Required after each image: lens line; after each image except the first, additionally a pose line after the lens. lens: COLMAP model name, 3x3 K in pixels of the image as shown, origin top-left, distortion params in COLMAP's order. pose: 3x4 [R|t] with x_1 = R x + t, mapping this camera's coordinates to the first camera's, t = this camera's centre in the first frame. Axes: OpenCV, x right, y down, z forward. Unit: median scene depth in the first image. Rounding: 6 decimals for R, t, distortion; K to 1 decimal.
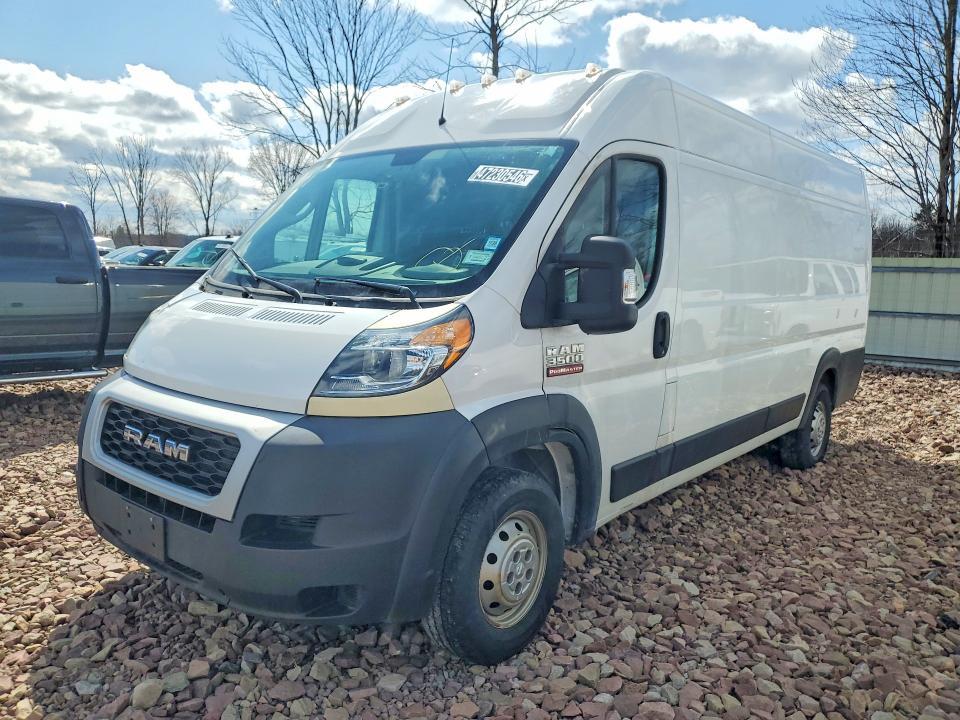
lens RADIAL K [[787.3, 0, 480.0], [0, 787.3, 360.0], [0, 0, 1]] dist [-0.000503, -0.002465]
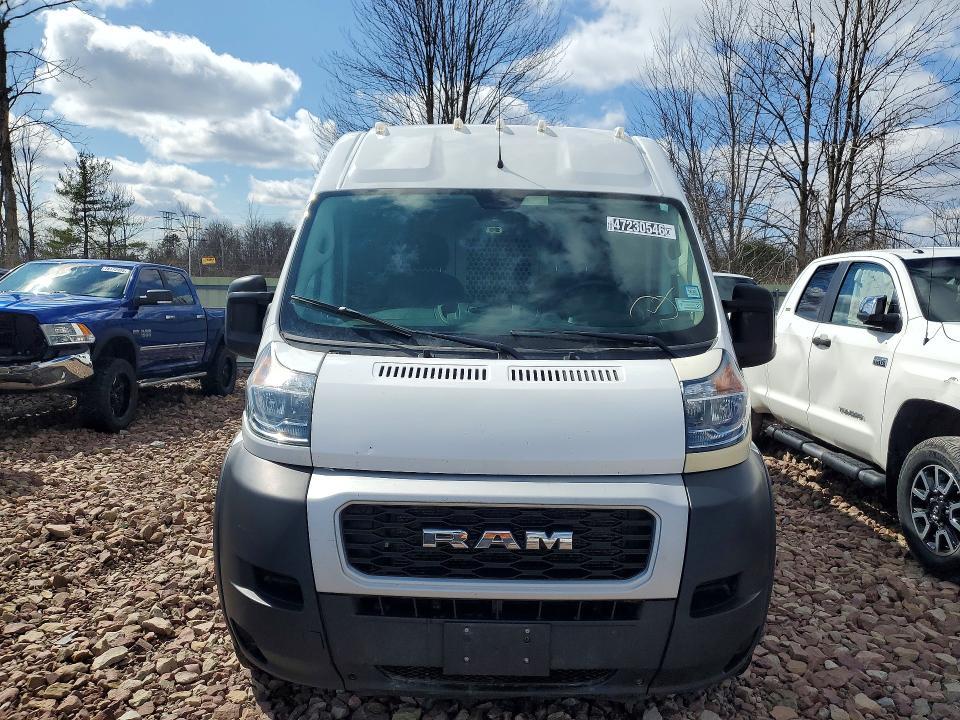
lens RADIAL K [[775.3, 0, 489.6], [0, 775.3, 332.1], [0, 0, 1]] dist [0.027663, -0.002983]
pose [[0.745633, -0.048444, 0.664593, -0.821110], [0.083188, 0.996319, -0.020708, -0.083175], [-0.661144, 0.070727, 0.746918, 0.330895]]
